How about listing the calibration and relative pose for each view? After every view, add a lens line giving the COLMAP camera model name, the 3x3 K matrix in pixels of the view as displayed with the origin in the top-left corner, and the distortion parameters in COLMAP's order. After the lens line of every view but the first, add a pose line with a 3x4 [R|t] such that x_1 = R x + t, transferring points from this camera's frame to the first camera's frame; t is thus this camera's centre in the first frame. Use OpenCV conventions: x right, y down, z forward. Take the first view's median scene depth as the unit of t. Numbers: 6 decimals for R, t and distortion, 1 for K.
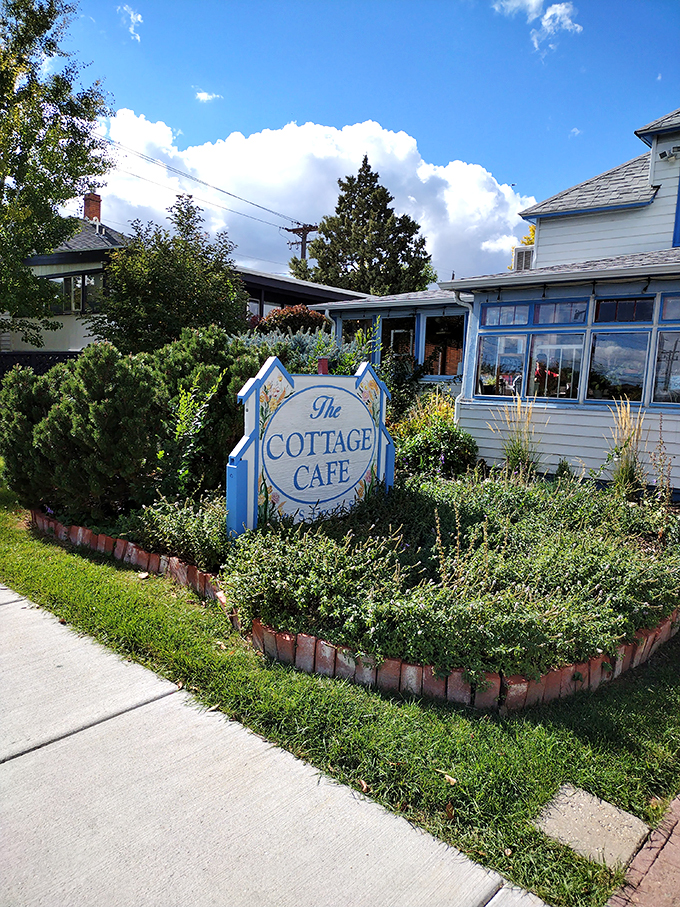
lens RADIAL K [[671.3, 0, 338.7], [0, 671.3, 457.8], [0, 0, 1]] dist [0.026354, -0.031958]
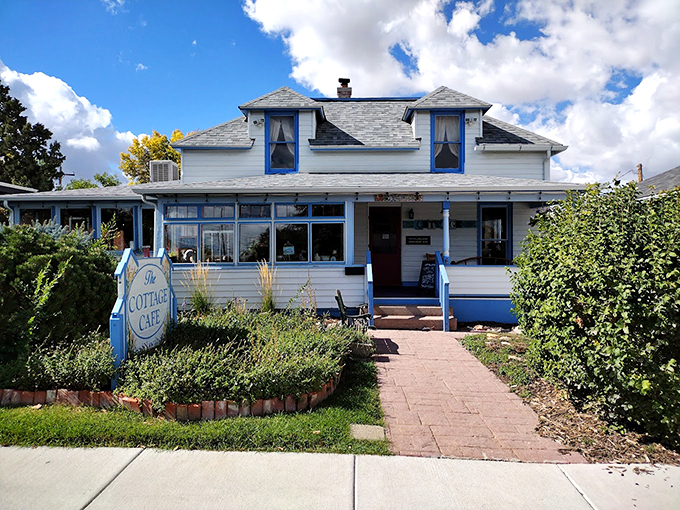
lens RADIAL K [[503.3, 0, 339.1], [0, 503.3, 255.4], [0, 0, 1]] dist [0.026354, -0.031958]
pose [[0.767918, -0.048049, 0.638743, -0.257356], [0.110045, 0.992253, -0.057659, -0.004652], [-0.631024, 0.114568, 0.767256, -0.134513]]
